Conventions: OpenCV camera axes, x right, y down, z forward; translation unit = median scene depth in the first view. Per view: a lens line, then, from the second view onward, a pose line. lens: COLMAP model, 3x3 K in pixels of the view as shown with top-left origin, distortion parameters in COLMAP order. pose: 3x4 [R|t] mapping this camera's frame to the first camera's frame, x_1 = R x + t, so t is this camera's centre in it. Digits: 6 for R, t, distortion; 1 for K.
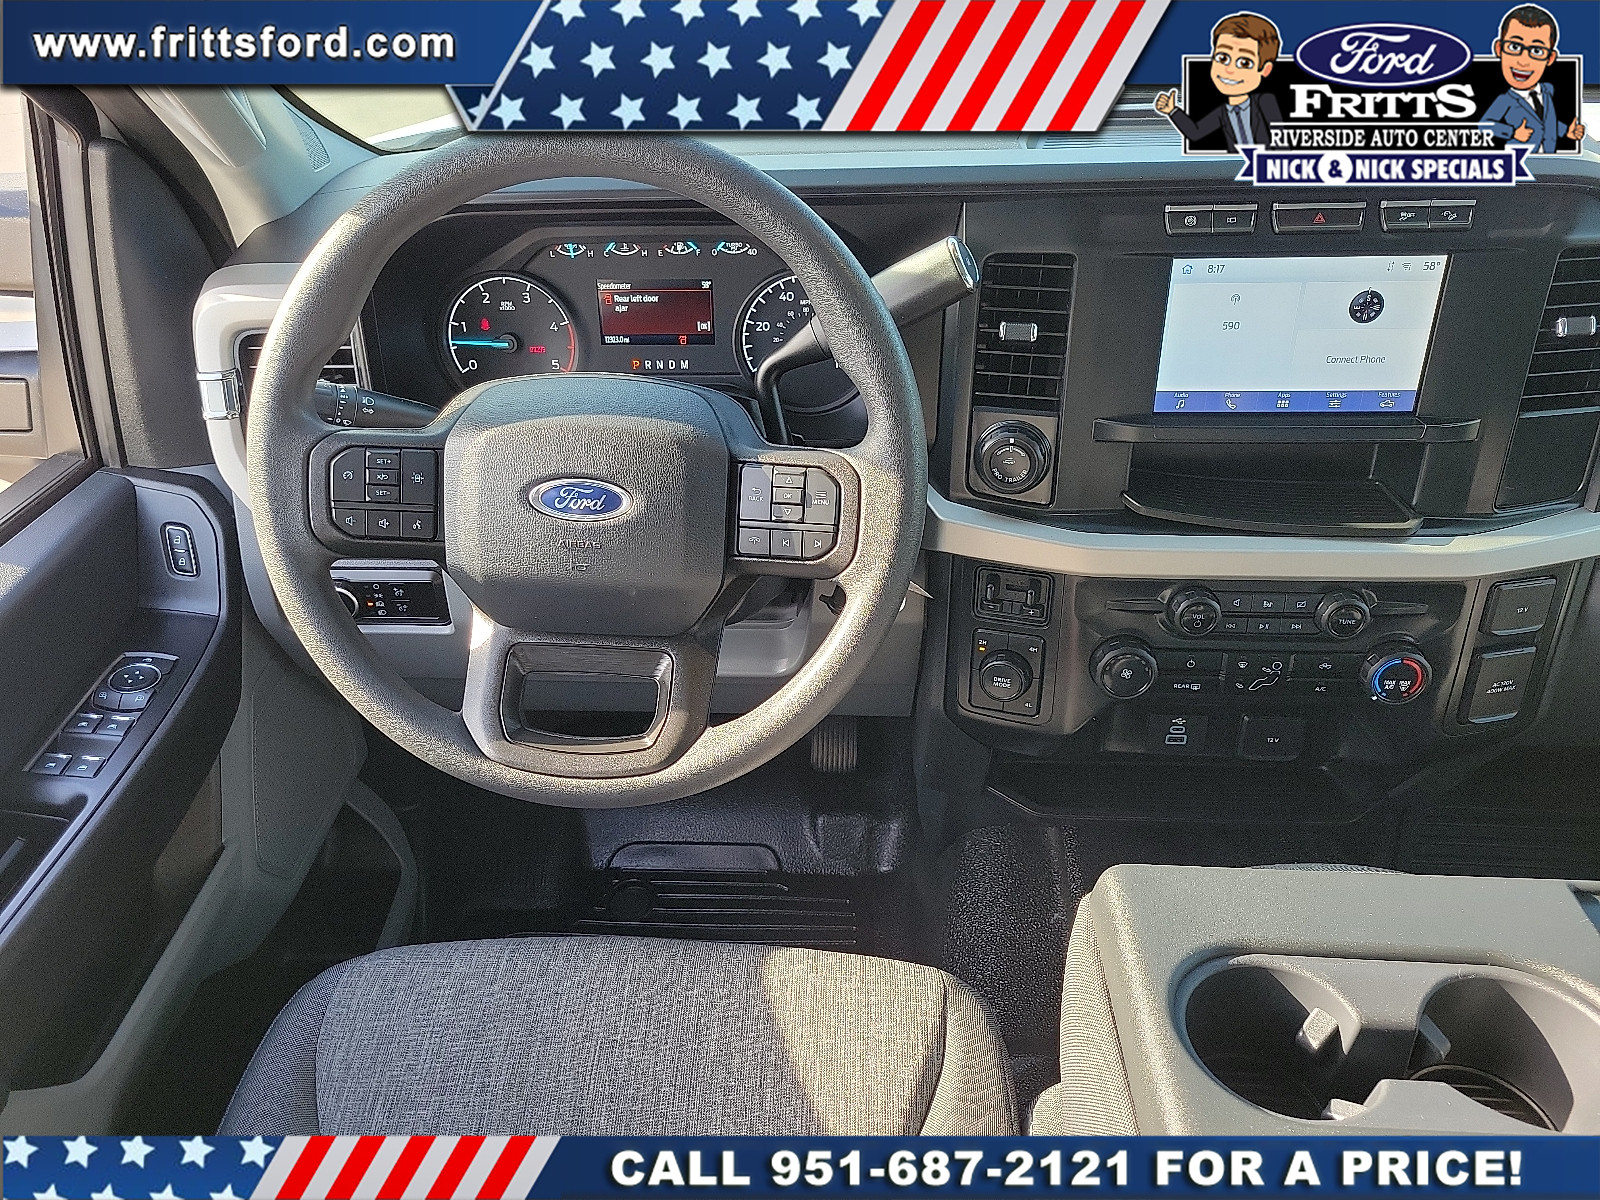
lens RADIAL K [[1201.7, 0, 795.8], [0, 1201.7, 604.9], [0, 0, 1]] dist [0.004170, 0.000599]
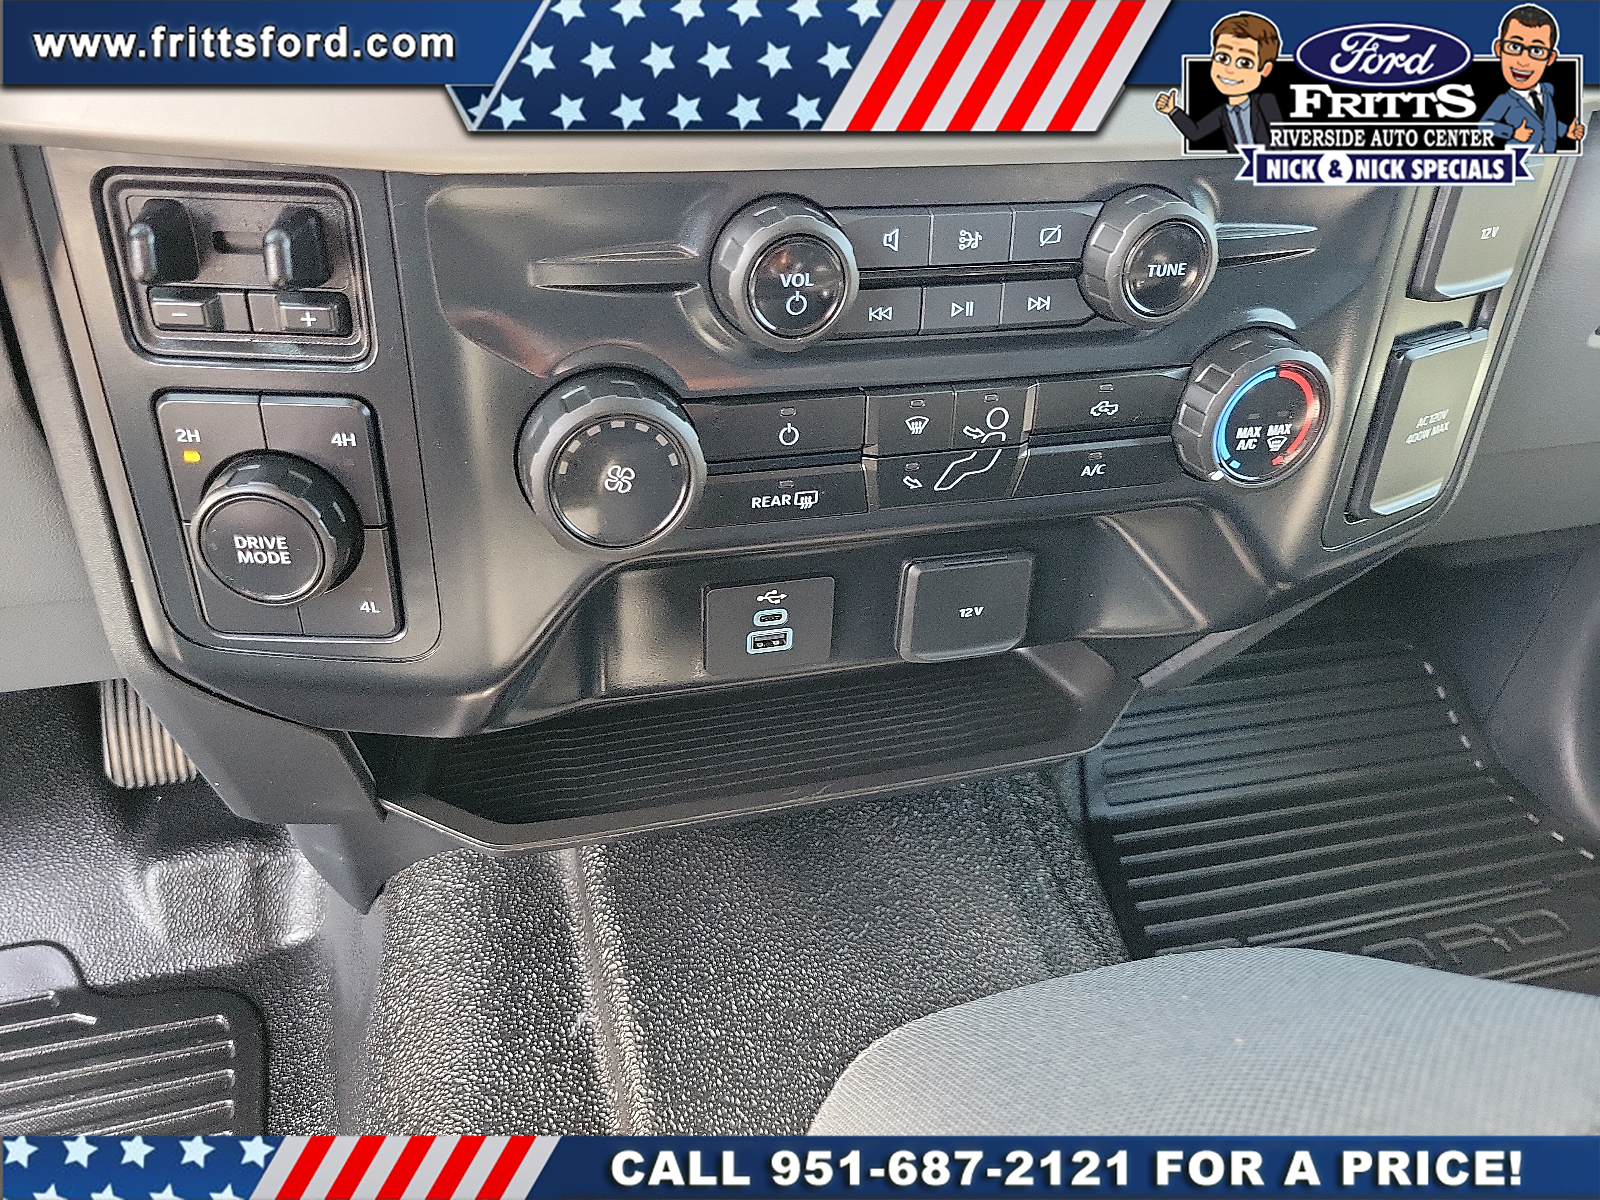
lens RADIAL K [[1201.7, 0, 798.2], [0, 1201.7, 600.4], [0, 0, 1]] dist [0.004170, 0.000599]
pose [[0.935970, -0.133361, 0.325846, 0.205535], [0.108520, 0.989702, 0.093346, 0.065055], [-0.334939, -0.052009, 0.940803, 0.651478]]
